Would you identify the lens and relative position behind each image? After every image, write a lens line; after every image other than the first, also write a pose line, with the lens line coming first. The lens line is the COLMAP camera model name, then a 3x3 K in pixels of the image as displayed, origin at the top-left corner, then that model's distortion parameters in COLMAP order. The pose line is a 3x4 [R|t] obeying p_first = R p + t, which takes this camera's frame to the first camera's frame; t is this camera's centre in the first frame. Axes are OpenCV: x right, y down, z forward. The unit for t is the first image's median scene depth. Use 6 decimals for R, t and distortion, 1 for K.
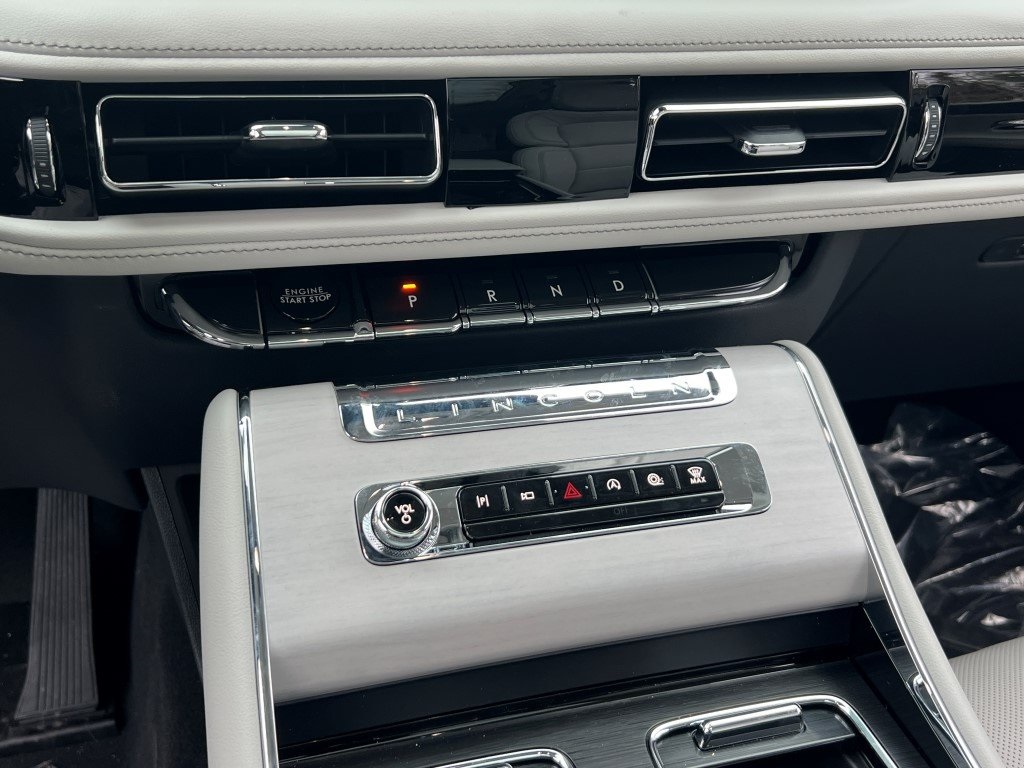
lens RADIAL K [[1106.5, 0, 512.0], [0, 1106.5, 384.0], [0, 0, 1]] dist [0.134894, -0.233374]
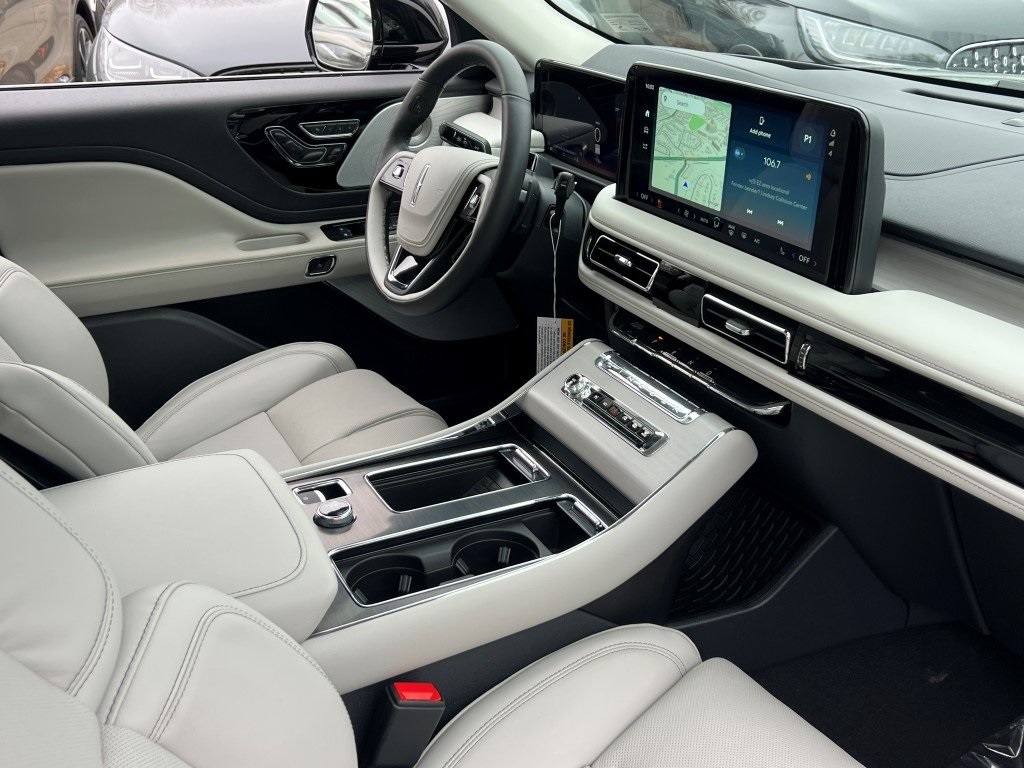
lens RADIAL K [[1045.0, 0, 512.0], [0, 1045.0, 384.0], [0, 0, 1]] dist [0.116694, -0.004785]
pose [[0.172352, 0.315730, -0.933065, 2.210803], [-0.546652, 0.818647, 0.176038, -0.246875], [0.819431, 0.479721, 0.313690, 0.003441]]
